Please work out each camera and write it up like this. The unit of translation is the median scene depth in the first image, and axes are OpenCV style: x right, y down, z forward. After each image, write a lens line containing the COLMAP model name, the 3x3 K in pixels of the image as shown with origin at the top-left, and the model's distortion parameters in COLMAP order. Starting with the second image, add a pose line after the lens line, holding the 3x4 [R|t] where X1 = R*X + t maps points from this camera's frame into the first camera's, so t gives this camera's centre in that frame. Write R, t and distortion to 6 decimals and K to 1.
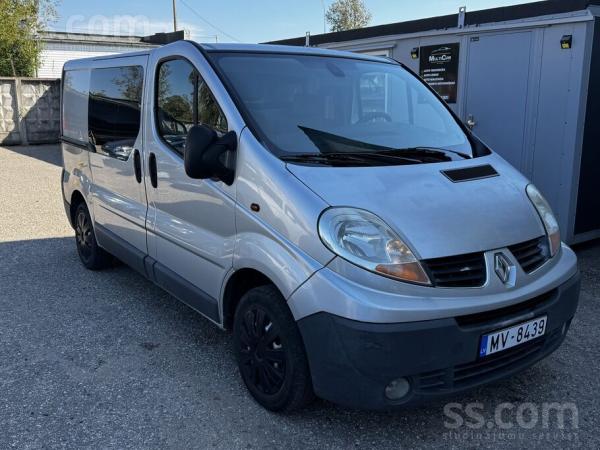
lens RADIAL K [[582.4, 0, 297.2], [0, 582.4, 226.7], [0, 0, 1]] dist [0.053971, 0.000000]
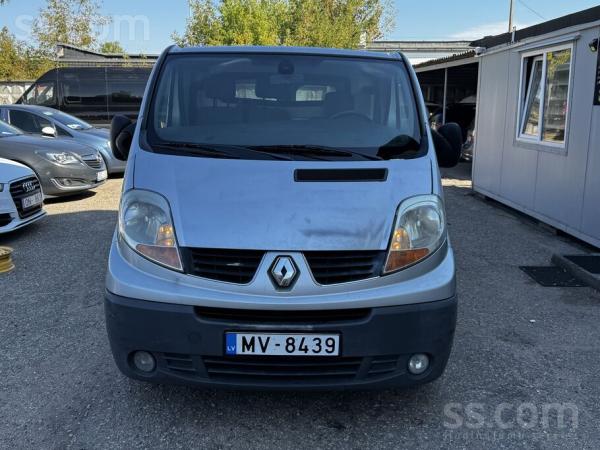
lens RADIAL K [[582.4, 0, 302.9], [0, 582.4, 220.6], [0, 0, 1]] dist [0.053971, 0.000000]
pose [[0.830657, 0.118056, -0.544125, 0.872036], [-0.127596, 0.991617, 0.020359, -0.034776], [0.541968, 0.052517, 0.838757, 0.216698]]
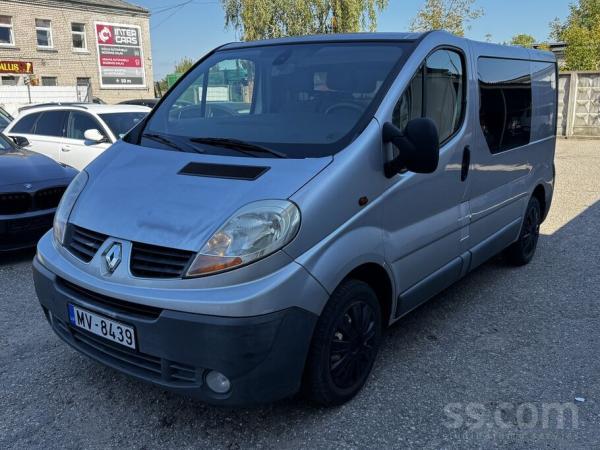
lens RADIAL K [[582.4, 0, 315.6], [0, 582.4, 231.7], [0, 0, 1]] dist [0.053971, 0.000000]
pose [[0.320116, 0.214690, -0.922732, 1.348057], [-0.200336, 0.967299, 0.155558, -0.192049], [0.925954, 0.135060, 0.352658, 0.951904]]
